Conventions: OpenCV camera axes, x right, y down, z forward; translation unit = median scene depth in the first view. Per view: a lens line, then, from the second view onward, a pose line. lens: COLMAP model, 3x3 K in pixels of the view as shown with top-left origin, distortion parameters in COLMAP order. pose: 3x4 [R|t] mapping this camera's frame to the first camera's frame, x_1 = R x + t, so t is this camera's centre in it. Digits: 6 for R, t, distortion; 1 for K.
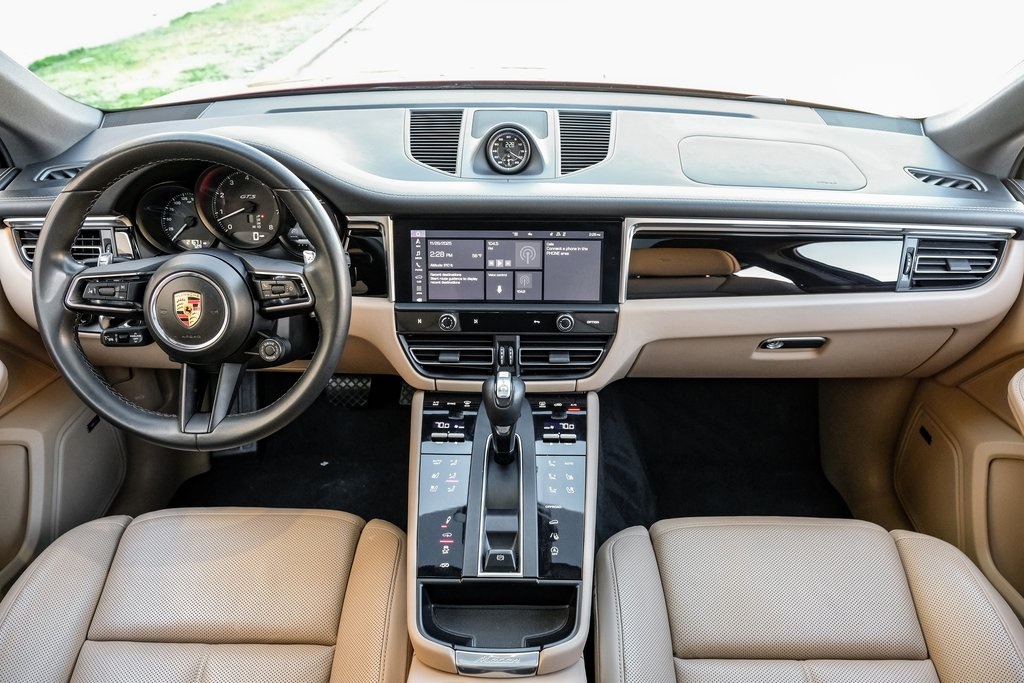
lens RADIAL K [[717.3, 0, 506.9], [0, 717.3, 347.9], [0, 0, 1]] dist [-0.010650, -0.001998]
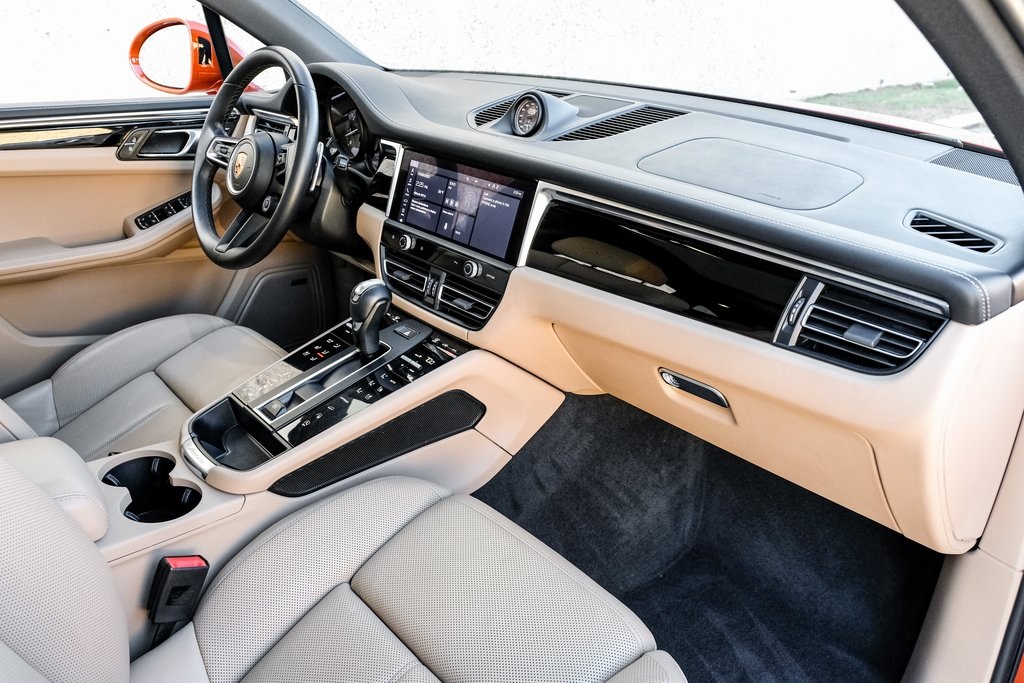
lens RADIAL K [[757.4, 0, 500.2], [0, 757.4, 343.1], [0, 0, 1]] dist [-0.011883, 0.026695]
pose [[0.672005, 0.322684, -0.666546, 0.870021], [-0.404235, 0.913988, 0.034928, 0.006496], [0.620486, 0.245969, 0.744645, 0.244301]]
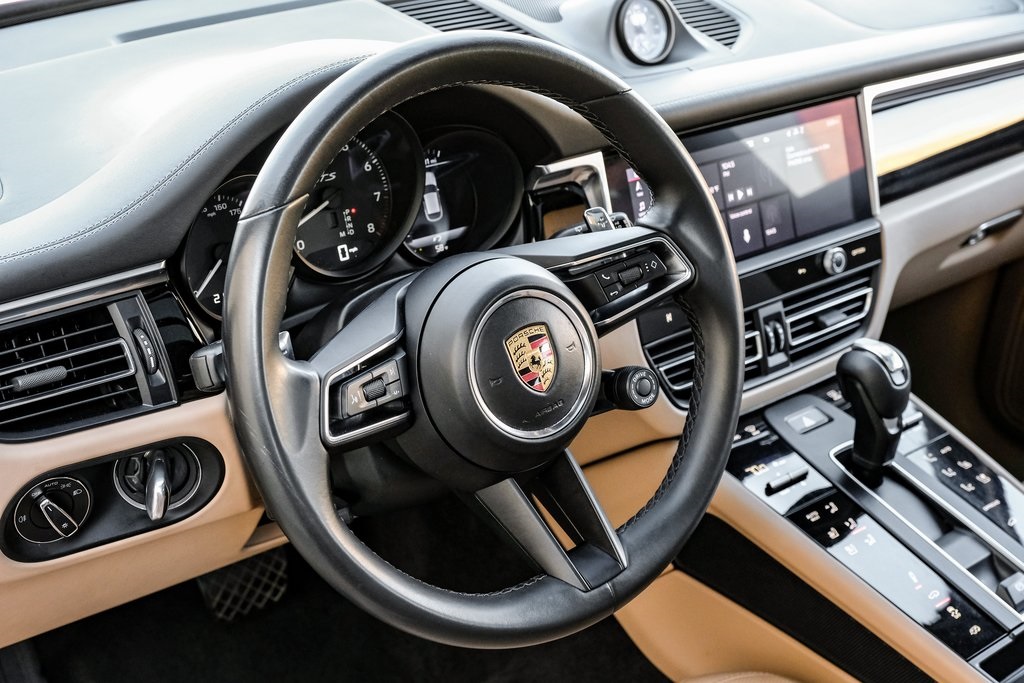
lens RADIAL K [[1314.5, 0, 526.3], [0, 1314.5, 354.1], [0, 0, 1]] dist [-0.008518, 0.000000]
pose [[0.776635, -0.272554, 0.567936, -0.841518], [0.321330, 0.946849, 0.014987, -0.063300], [-0.541834, 0.170856, 0.822936, 0.182713]]
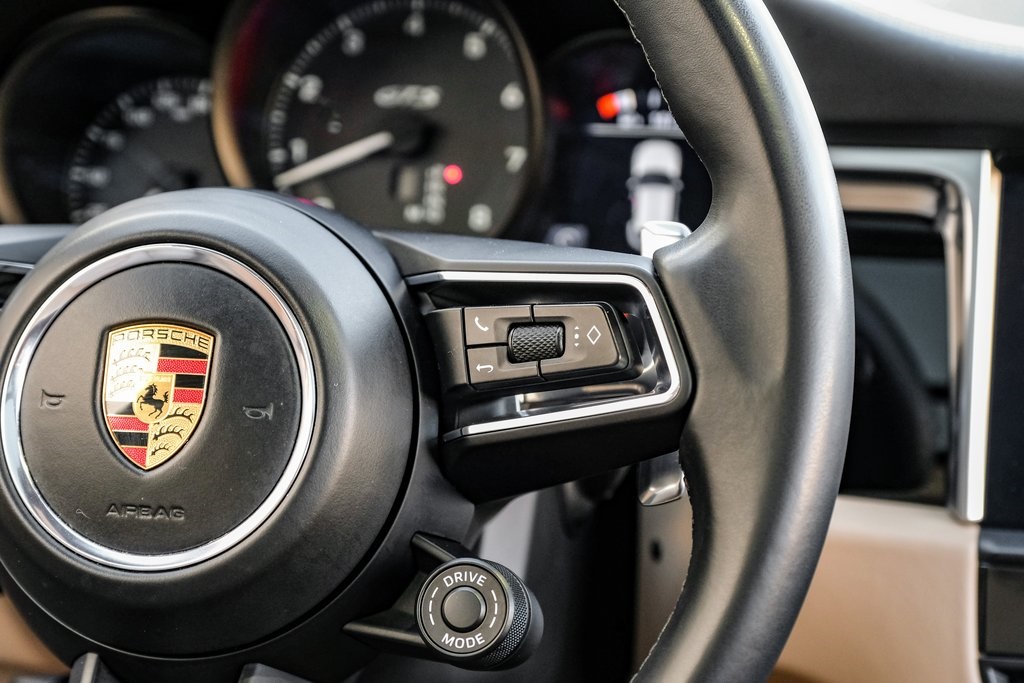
lens RADIAL K [[2578.4, 0, 504.6], [0, 2578.4, 340.2], [0, 0, 1]] dist [0.283446, 0.000000]
pose [[0.971764, 0.044190, -0.231782, -0.117071], [-0.114261, 0.947581, -0.298387, 0.143078], [0.206446, 0.316445, 0.925874, 0.197015]]
